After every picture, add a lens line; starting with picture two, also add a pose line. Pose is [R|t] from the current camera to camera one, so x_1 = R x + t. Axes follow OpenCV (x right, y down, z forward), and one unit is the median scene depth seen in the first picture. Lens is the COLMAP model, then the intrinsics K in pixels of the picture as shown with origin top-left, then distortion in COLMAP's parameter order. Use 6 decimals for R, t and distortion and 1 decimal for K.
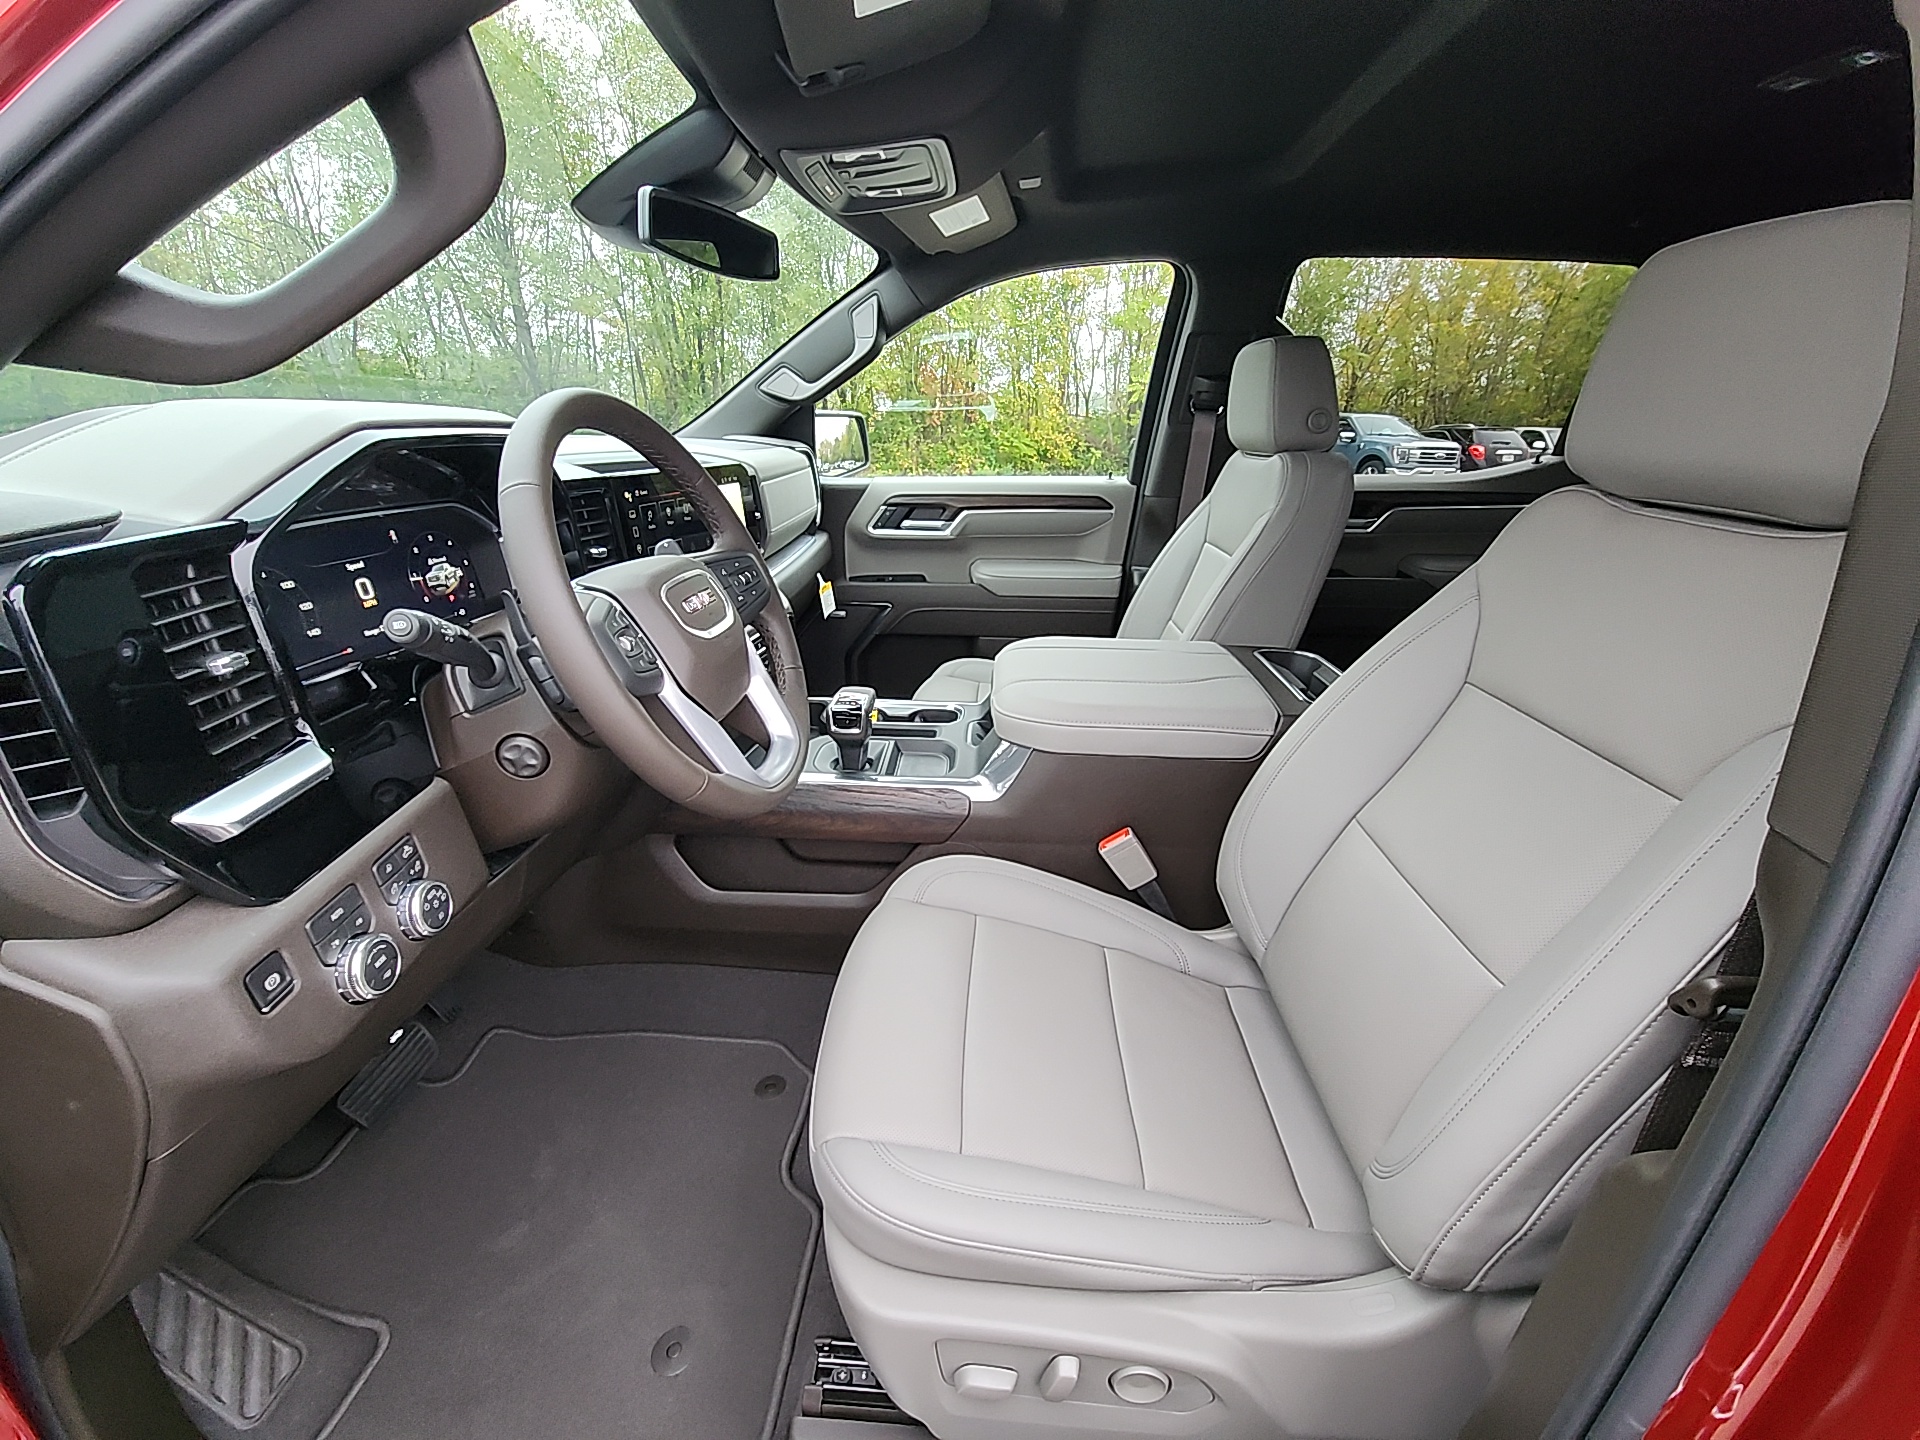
lens RADIAL K [[774.2, 0, 948.7], [0, 774.2, 703.4], [0, 0, 1]] dist [0.012598, -0.008322]
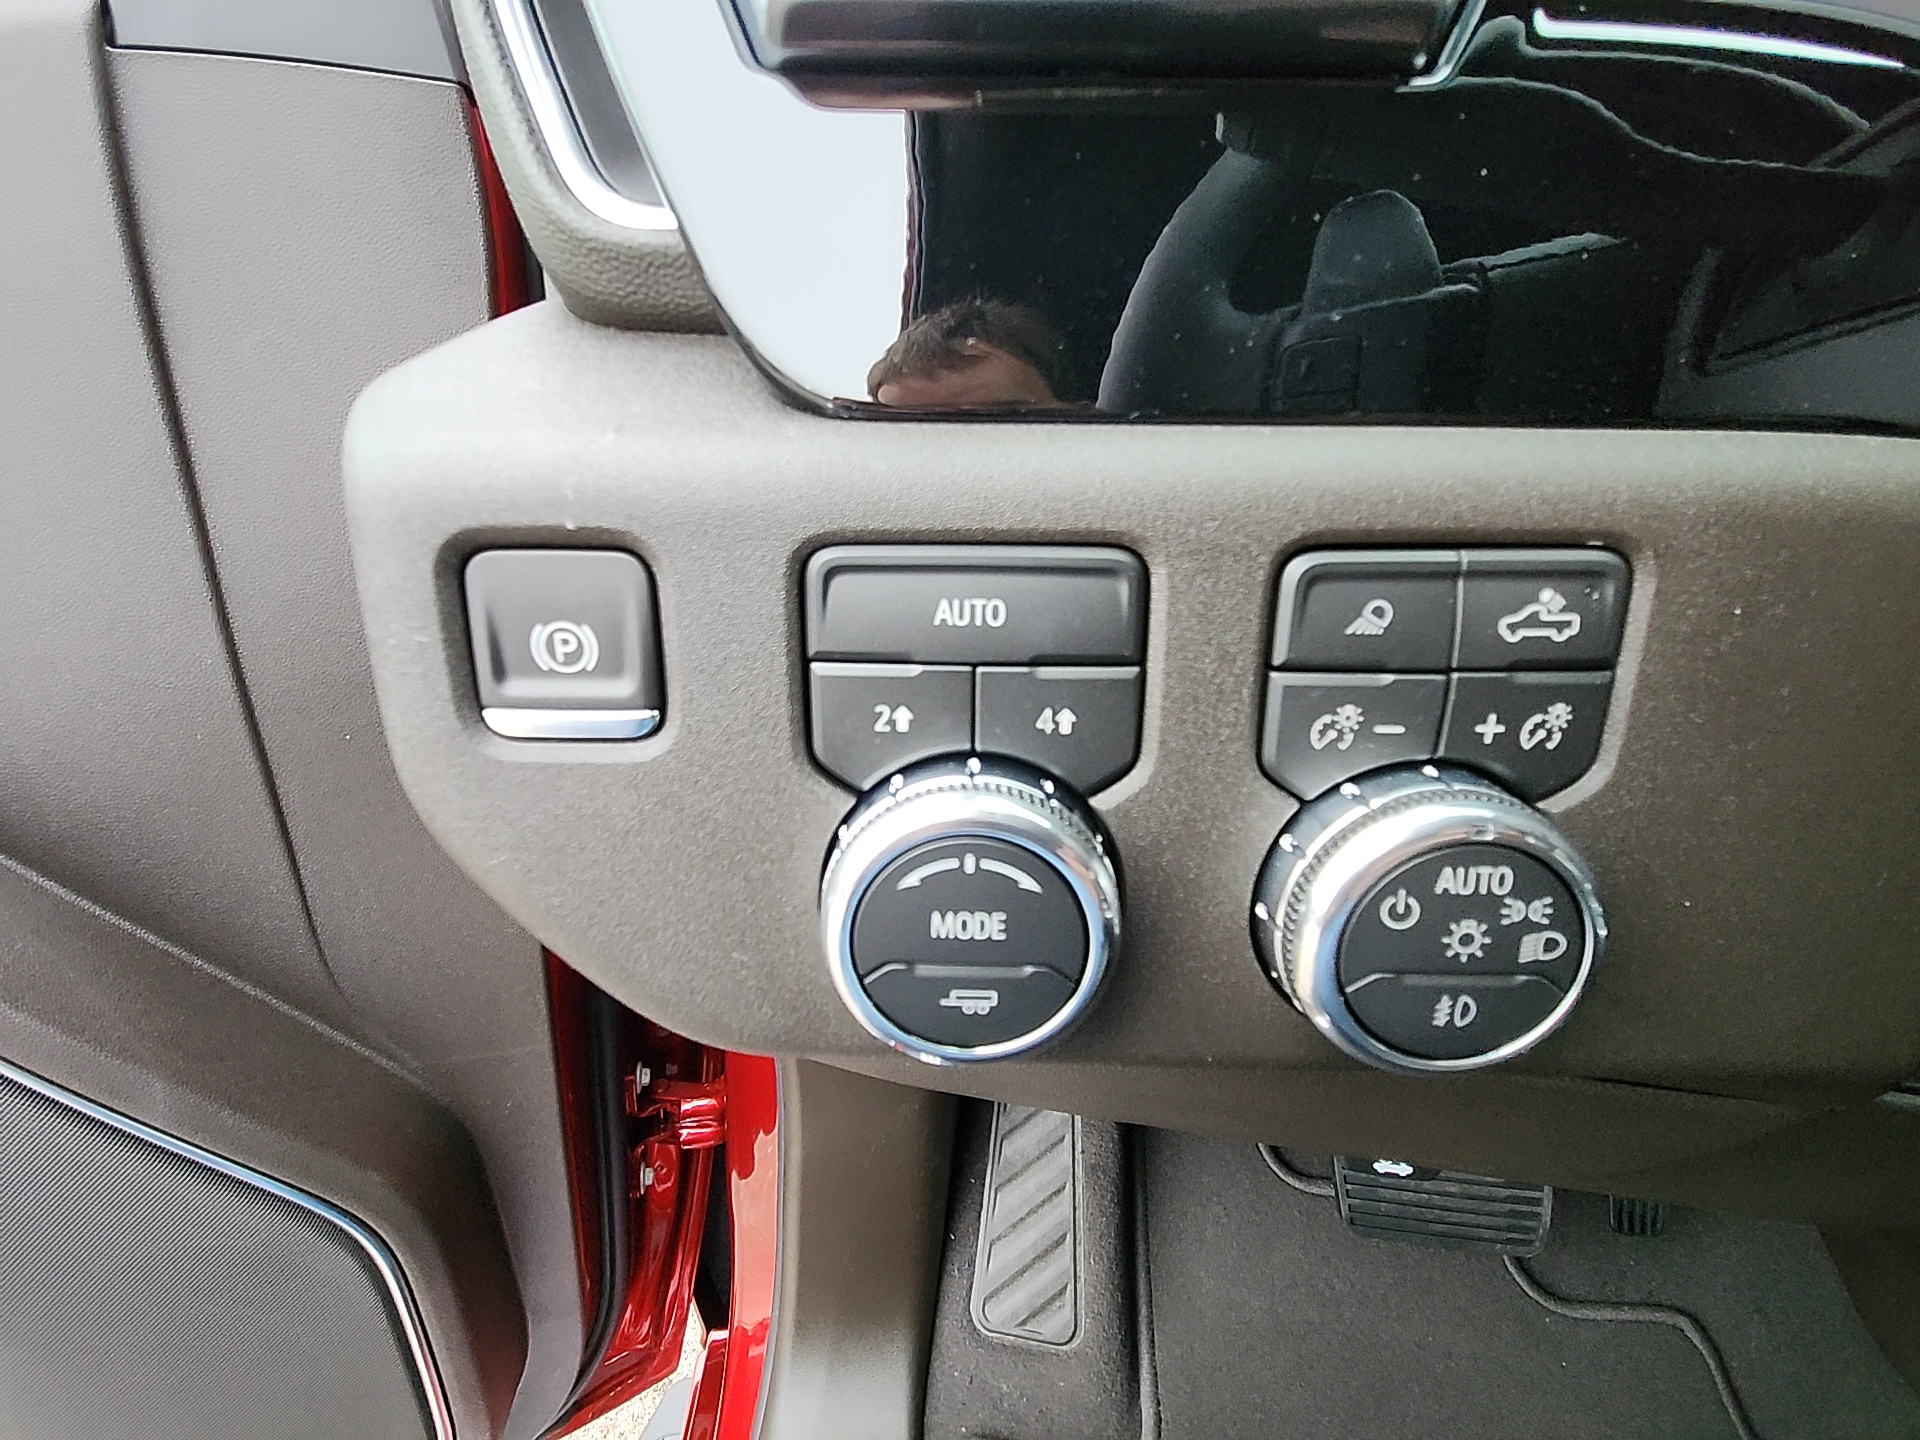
lens RADIAL K [[770.9, 0, 952.6], [0, 770.9, 703.4], [0, 0, 1]] dist [0.029299, -0.022491]
pose [[-0.078043, 0.356037, -0.931207, -0.335090], [-0.356435, 0.862353, 0.359584, 0.125698], [0.931055, 0.359978, 0.059604, 0.571562]]
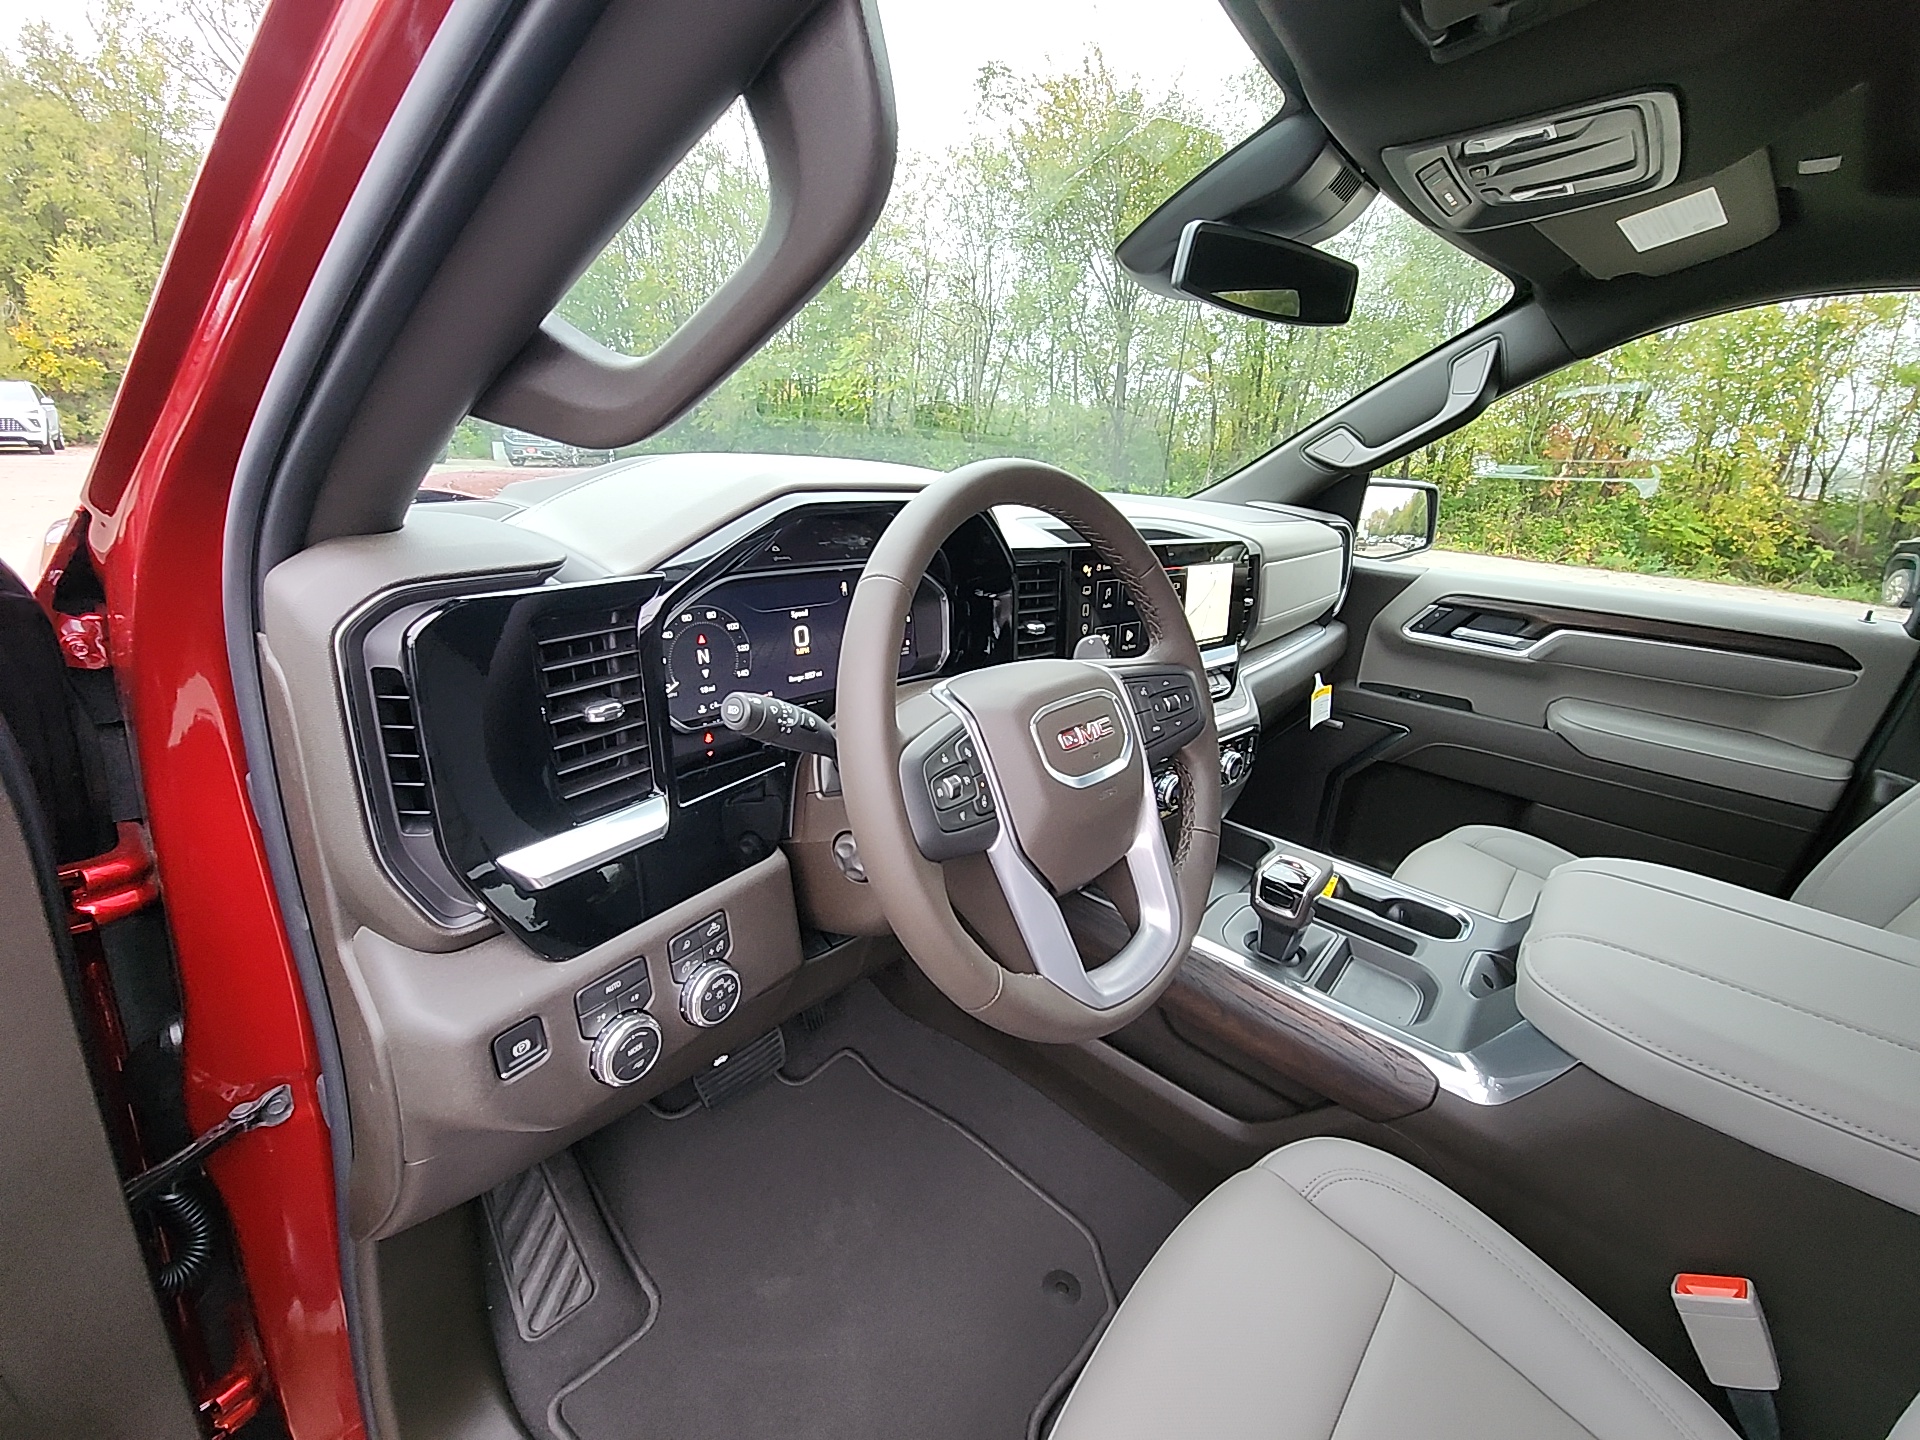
lens RADIAL K [[774.2, 0, 948.7], [0, 774.2, 703.4], [0, 0, 1]] dist [0.012598, -0.008322]
pose [[0.787457, 0.231465, -0.571257, 0.001982], [-0.263744, 0.964211, 0.027123, -0.115033], [0.557091, 0.129307, 0.820323, 0.231309]]
